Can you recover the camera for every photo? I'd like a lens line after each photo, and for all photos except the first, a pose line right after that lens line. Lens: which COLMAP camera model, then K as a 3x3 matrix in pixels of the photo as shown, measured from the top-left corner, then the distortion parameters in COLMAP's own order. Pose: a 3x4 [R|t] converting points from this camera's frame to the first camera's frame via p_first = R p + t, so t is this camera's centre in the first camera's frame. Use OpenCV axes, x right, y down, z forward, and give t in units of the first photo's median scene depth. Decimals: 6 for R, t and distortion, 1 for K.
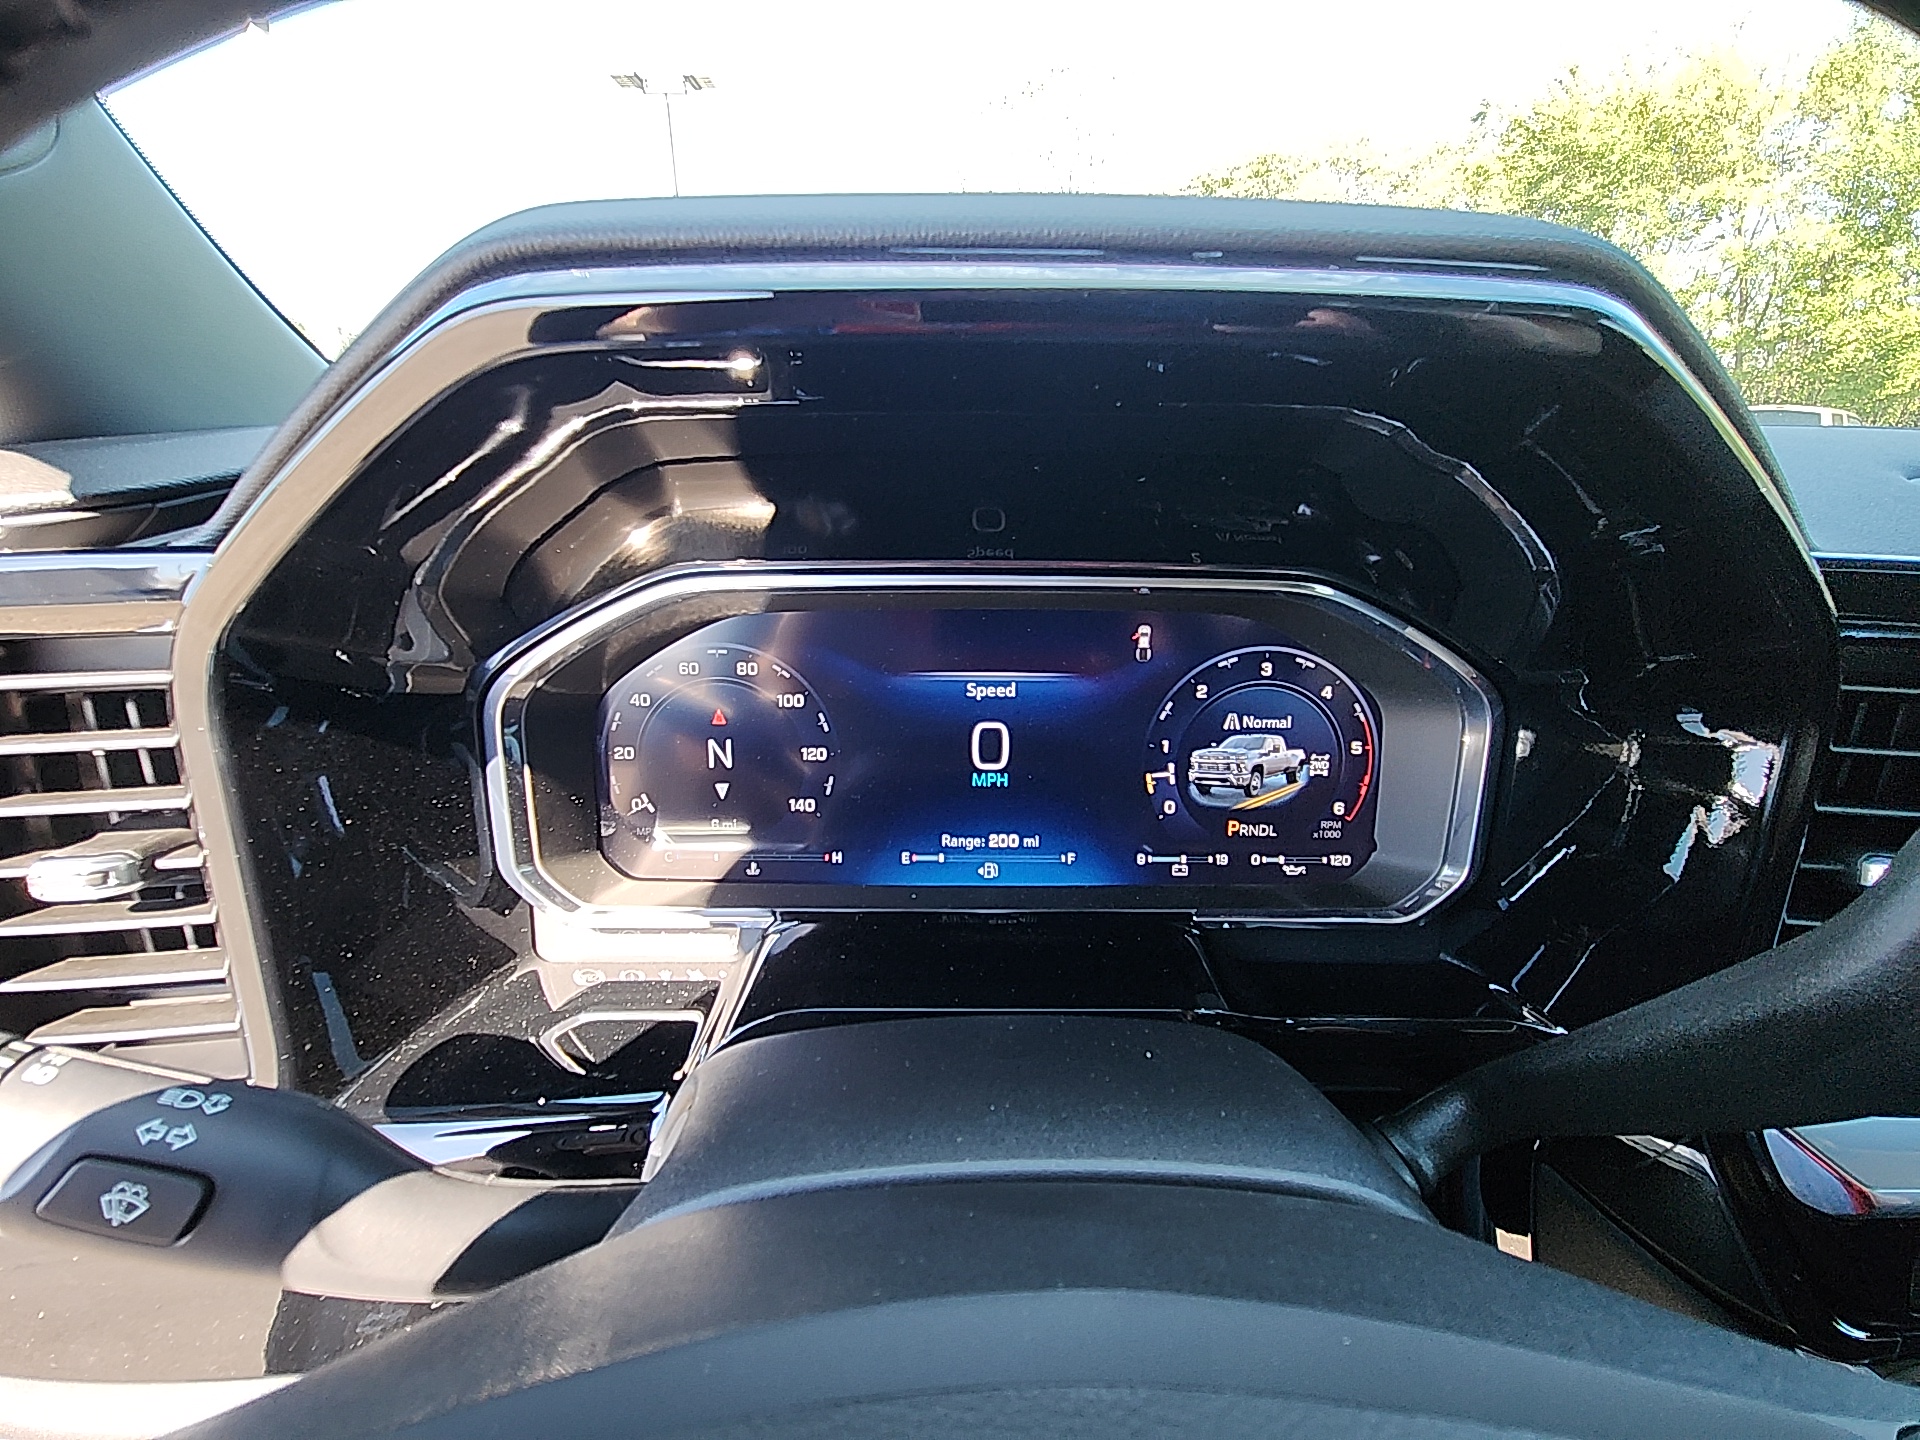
lens RADIAL K [[778.1, 0, 950.7], [0, 778.1, 702.3], [0, 0, 1]] dist [0.003286, -0.000349]
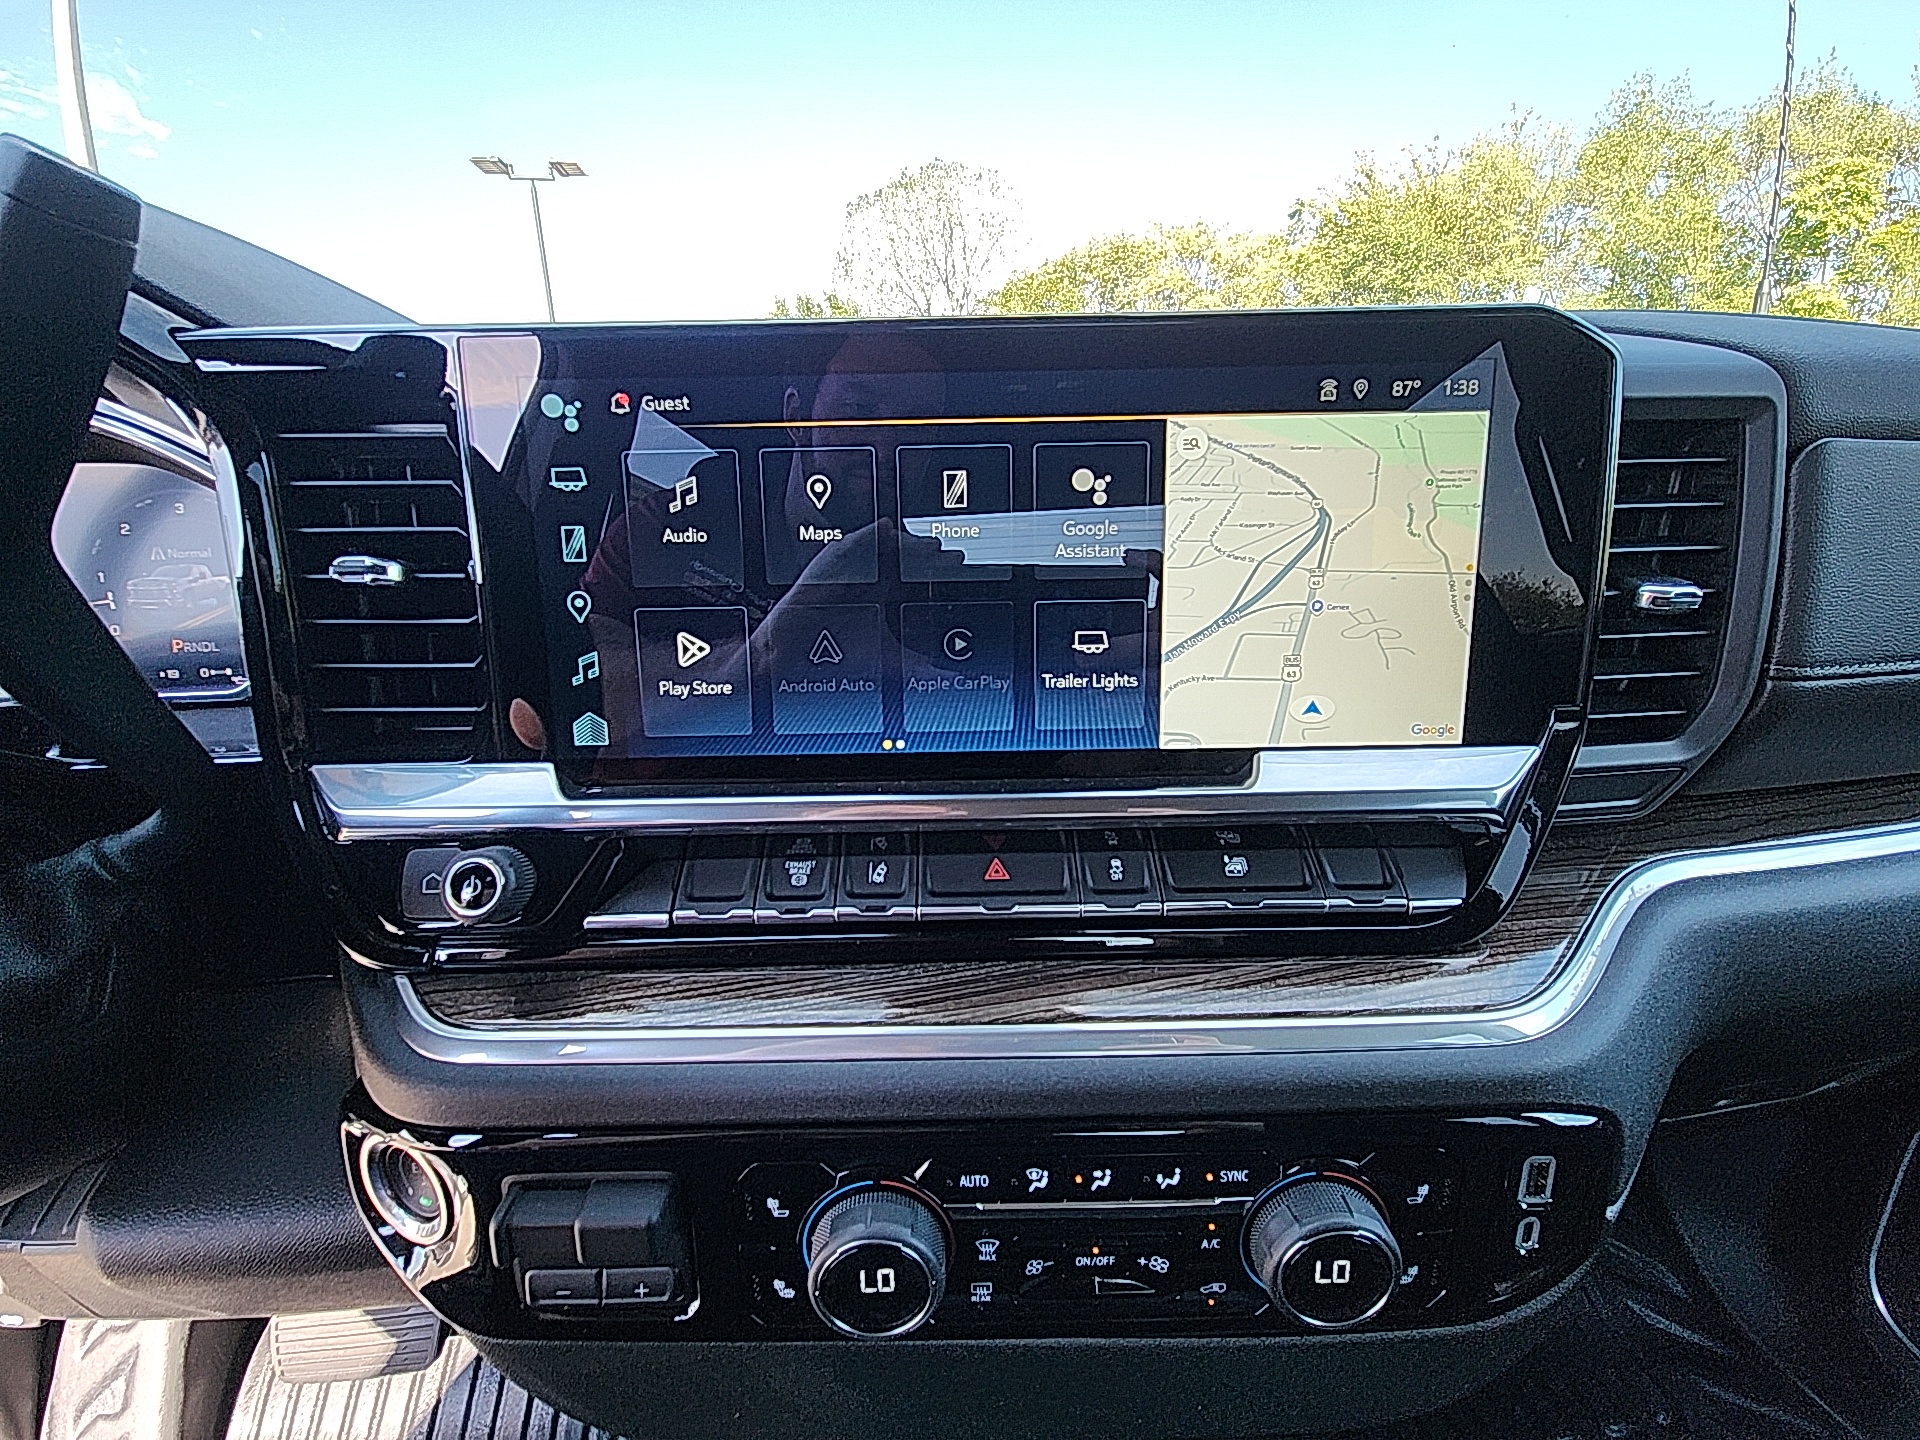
lens RADIAL K [[777.2, 0, 950.4], [0, 777.2, 701.6], [0, 0, 1]] dist [0.009549, -0.006815]
pose [[0.992328, -0.056577, 0.109930, 1.427235], [0.065165, 0.994964, -0.076165, 0.421895], [-0.105067, 0.082744, 0.991017, -0.310388]]
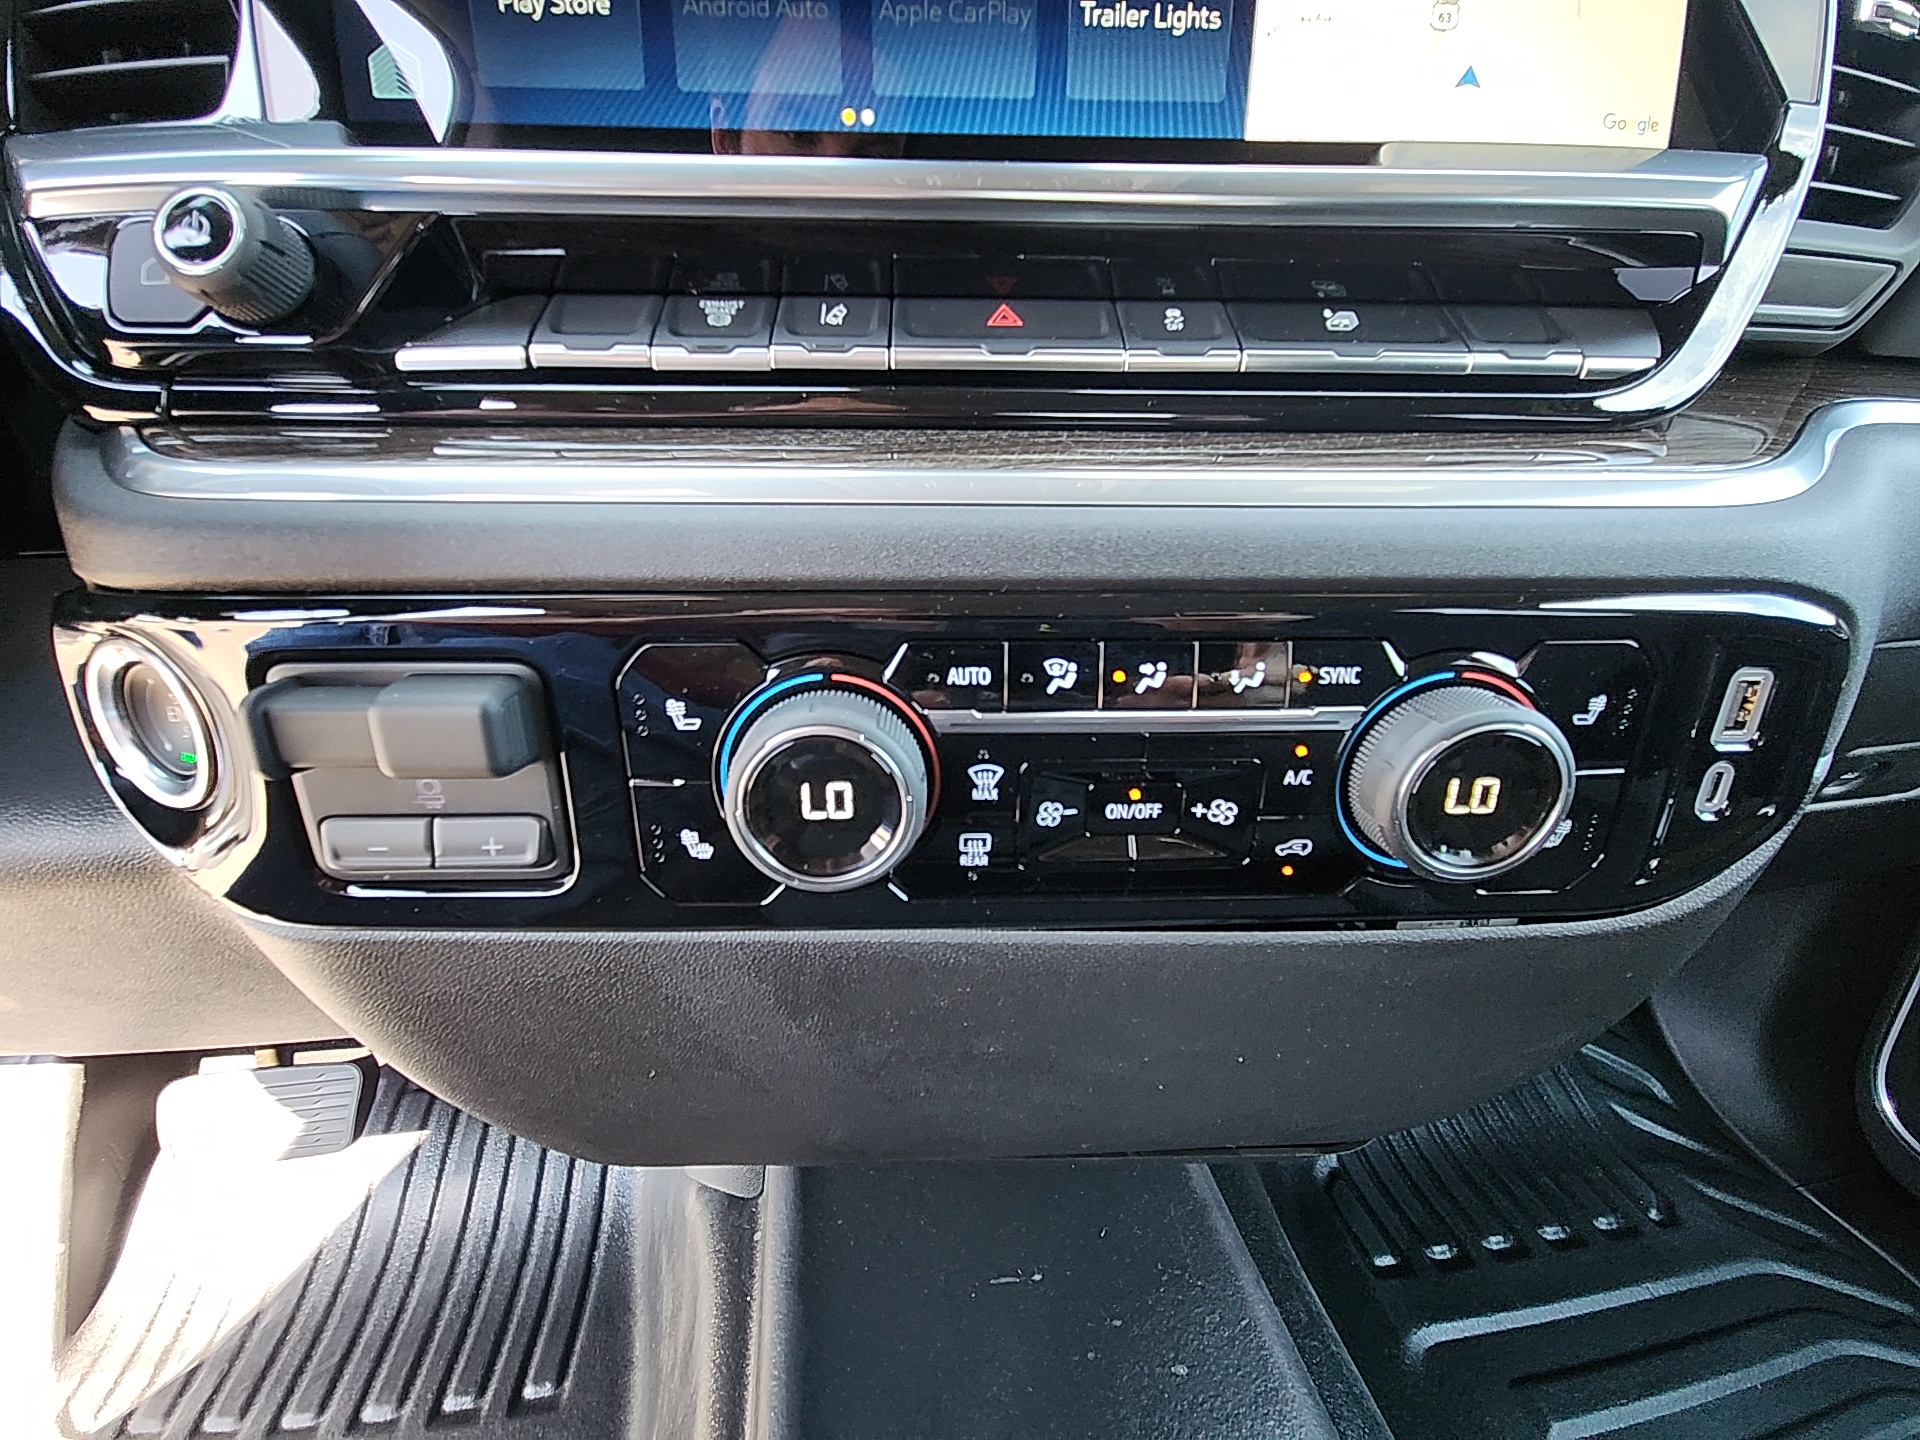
lens RADIAL K [[778.1, 0, 950.7], [0, 778.1, 702.3], [0, 0, 1]] dist [0.003286, -0.000349]
pose [[0.989103, -0.053648, 0.137104, 1.421957], [0.050100, 0.998317, 0.029203, 0.866461], [-0.138440, -0.022016, 0.990126, -0.015211]]
